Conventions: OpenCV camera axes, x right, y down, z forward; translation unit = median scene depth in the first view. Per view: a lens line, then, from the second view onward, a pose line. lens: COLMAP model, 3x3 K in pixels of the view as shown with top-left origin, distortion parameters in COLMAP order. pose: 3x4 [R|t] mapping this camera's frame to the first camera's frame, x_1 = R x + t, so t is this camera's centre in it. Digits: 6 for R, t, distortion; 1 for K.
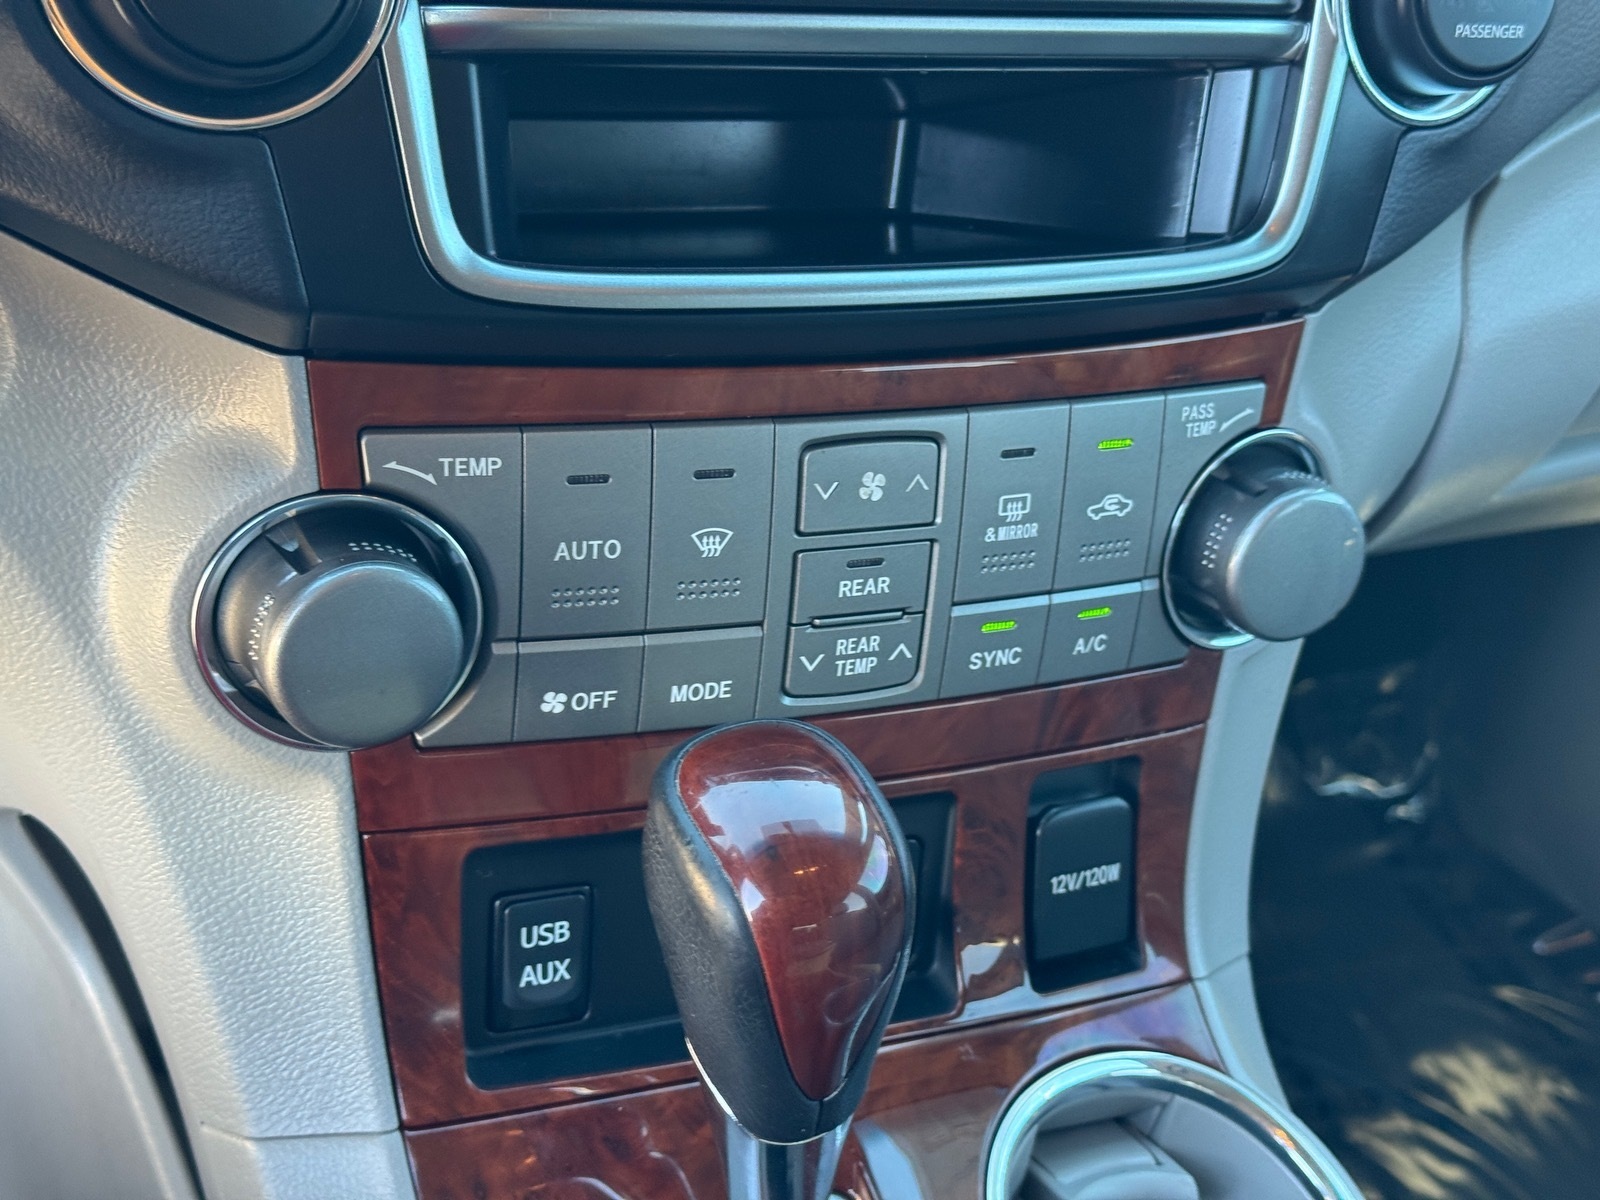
lens RADIAL K [[2347.8, 0, 795.1], [0, 2347.8, 605.0], [0, 0, 1]] dist [0.126953, 0.000000]
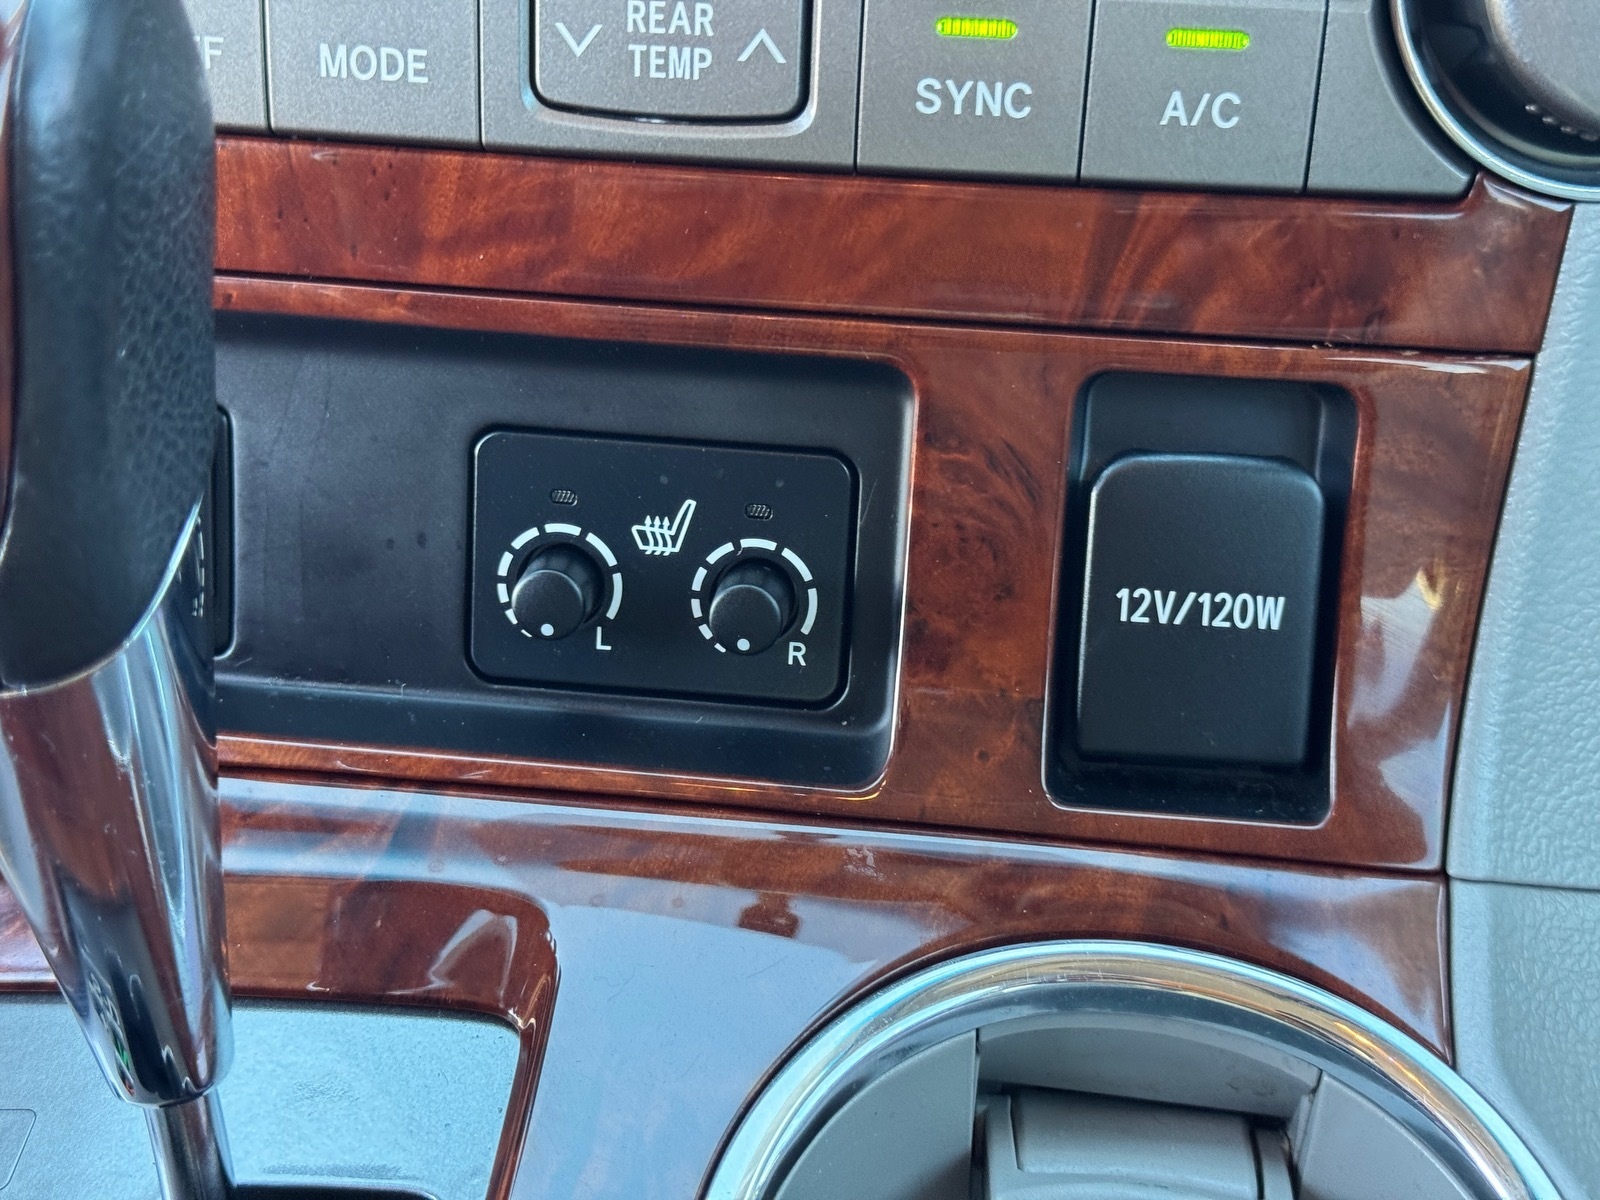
lens RADIAL K [[2347.8, 0, 803.2], [0, 2347.8, 597.8], [0, 0, 1]] dist [0.126953, 0.000000]
pose [[0.846141, 0.101112, -0.523281, 0.332924], [-0.169433, 0.981935, -0.084236, 0.179071], [0.505310, 0.159936, 0.847987, 0.539836]]
